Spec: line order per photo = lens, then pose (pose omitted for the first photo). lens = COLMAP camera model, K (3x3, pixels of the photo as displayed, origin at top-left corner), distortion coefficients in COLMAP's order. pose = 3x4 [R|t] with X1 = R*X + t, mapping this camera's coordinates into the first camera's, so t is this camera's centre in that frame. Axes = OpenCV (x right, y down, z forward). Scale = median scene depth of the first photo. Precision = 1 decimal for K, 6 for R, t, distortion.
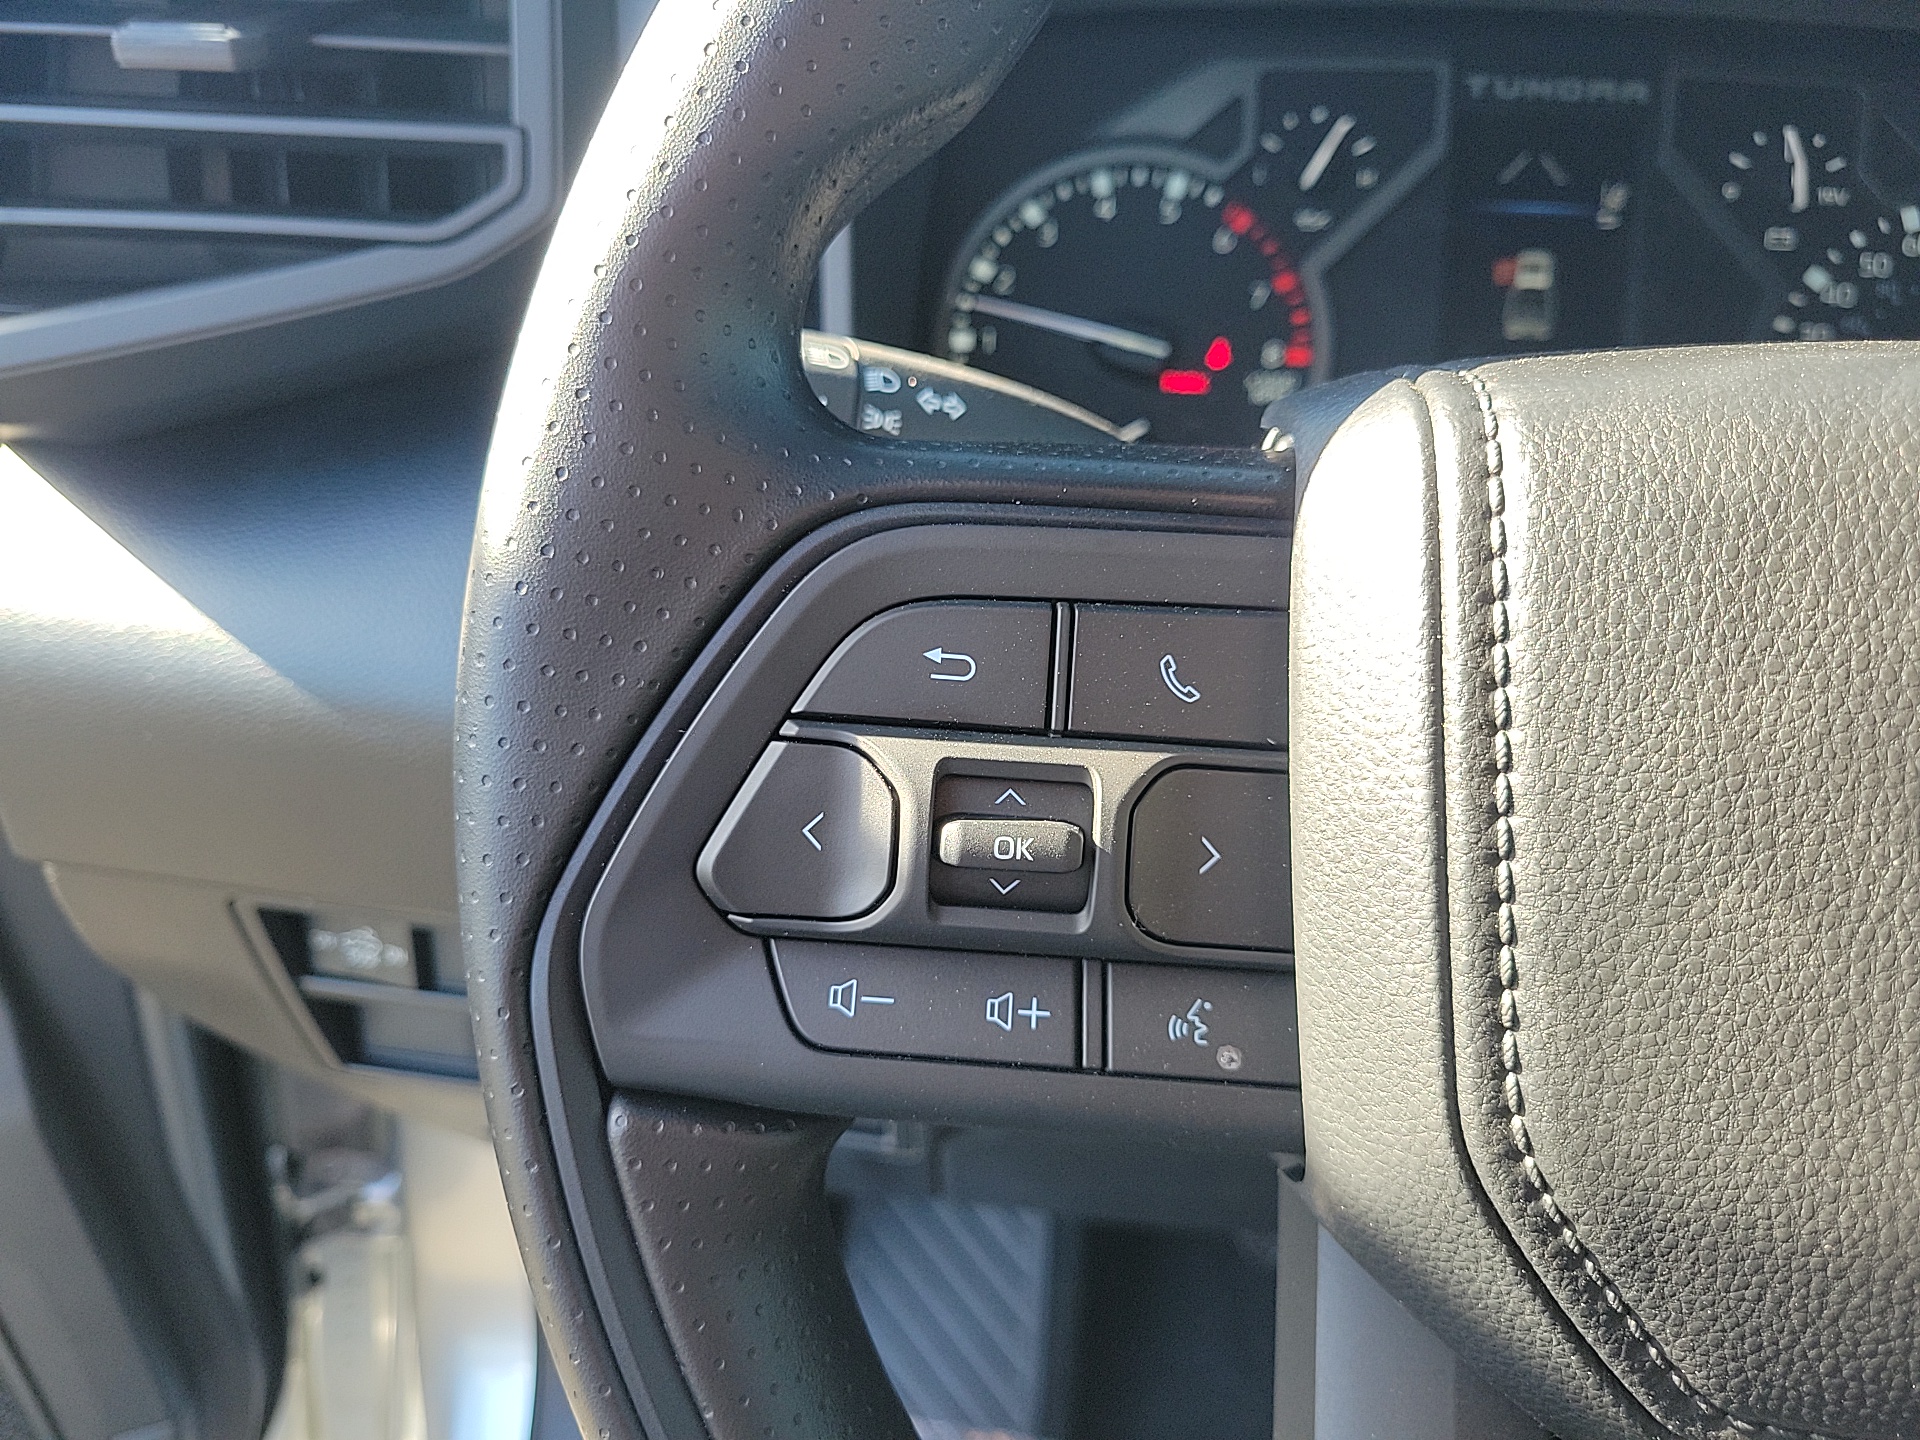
lens RADIAL K [[1494.4, 0, 950.9], [0, 1494.4, 717.6], [0, 0, 1]] dist [-0.021703, 0.006180]
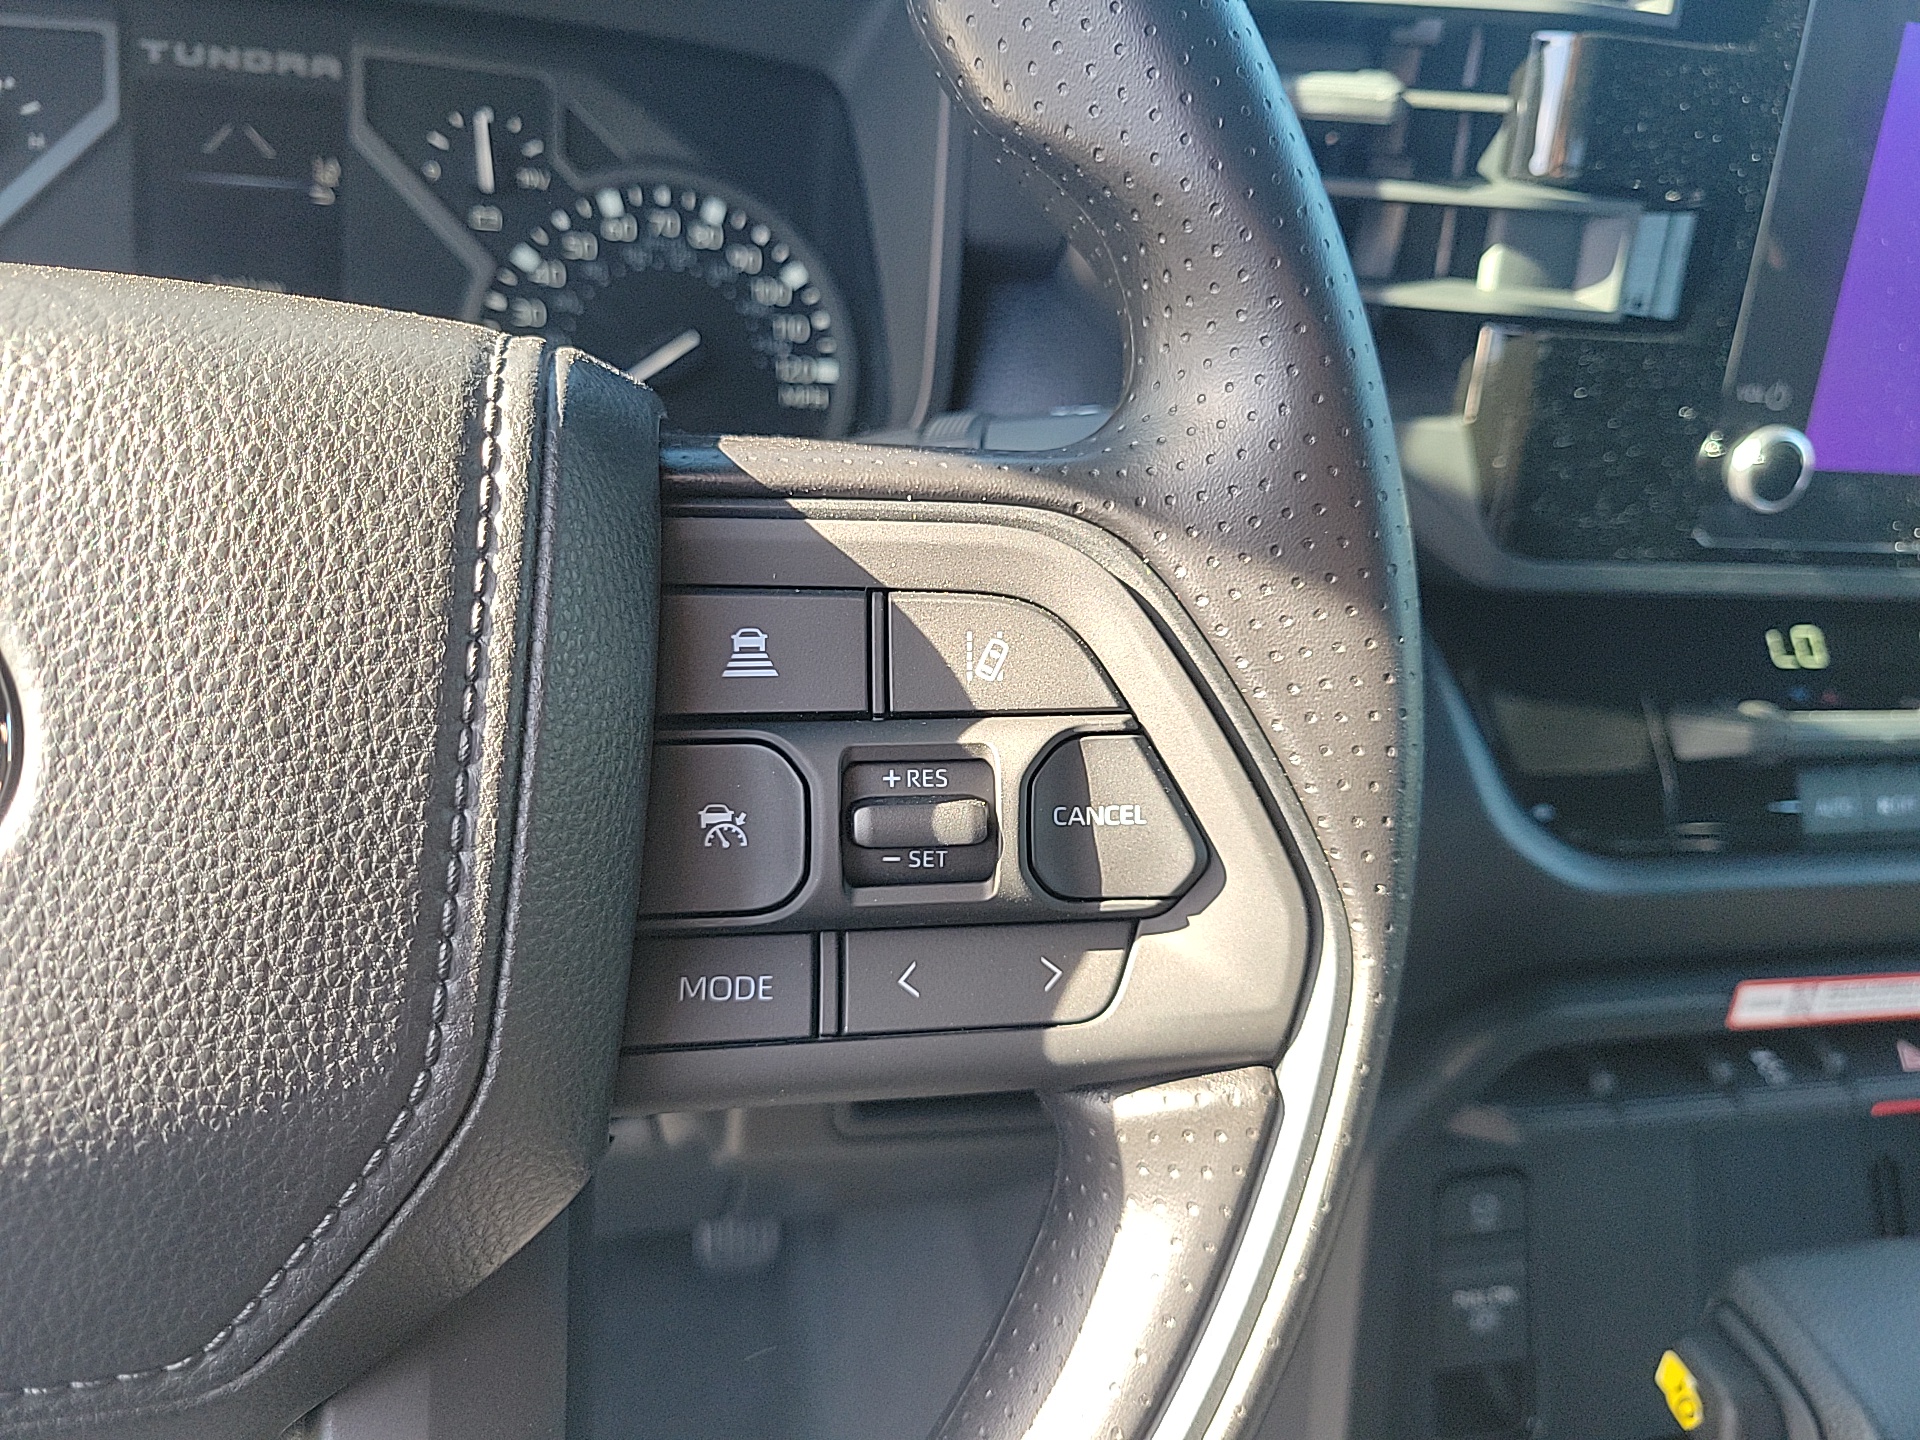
lens RADIAL K [[1494.4, 0, 950.9], [0, 1494.4, 717.6], [0, 0, 1]] dist [-0.021703, 0.006180]
pose [[0.938521, -0.070876, 0.337869, 0.491744], [0.076694, 0.997047, -0.003883, 0.049845], [-0.336596, 0.029557, 0.941185, -0.066214]]
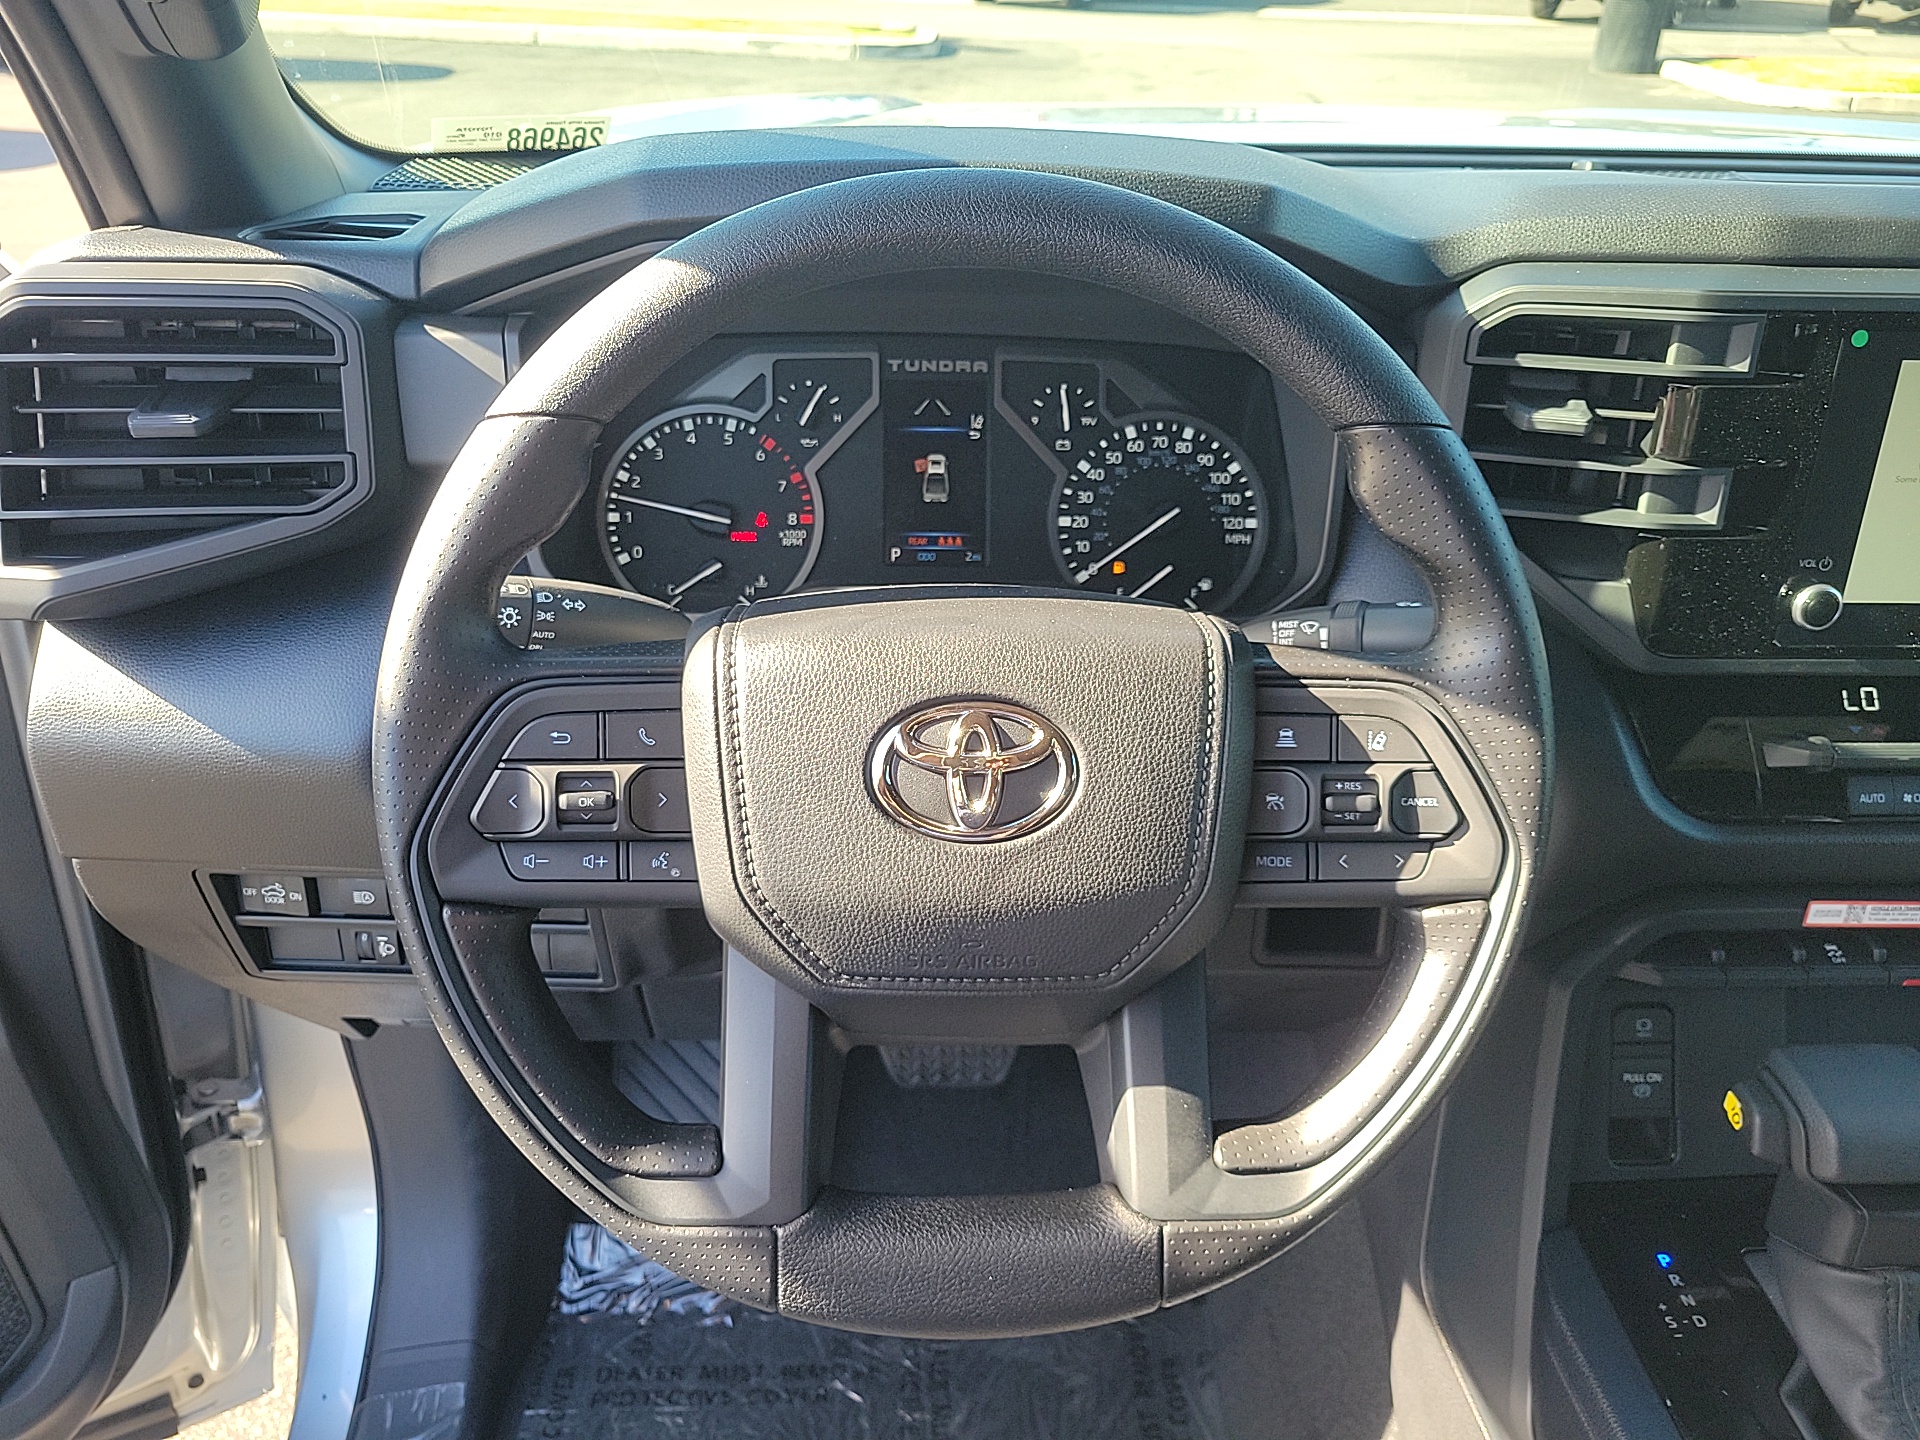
lens RADIAL K [[1460.4, 0, 954.5], [0, 1460.4, 708.5], [0, 0, 1]] dist [0.010915, 0.003354]
pose [[0.986991, -0.064555, 0.147244, 0.140954], [0.062302, 0.997860, 0.019863, -0.042337], [-0.148211, -0.010431, 0.988901, -0.773378]]
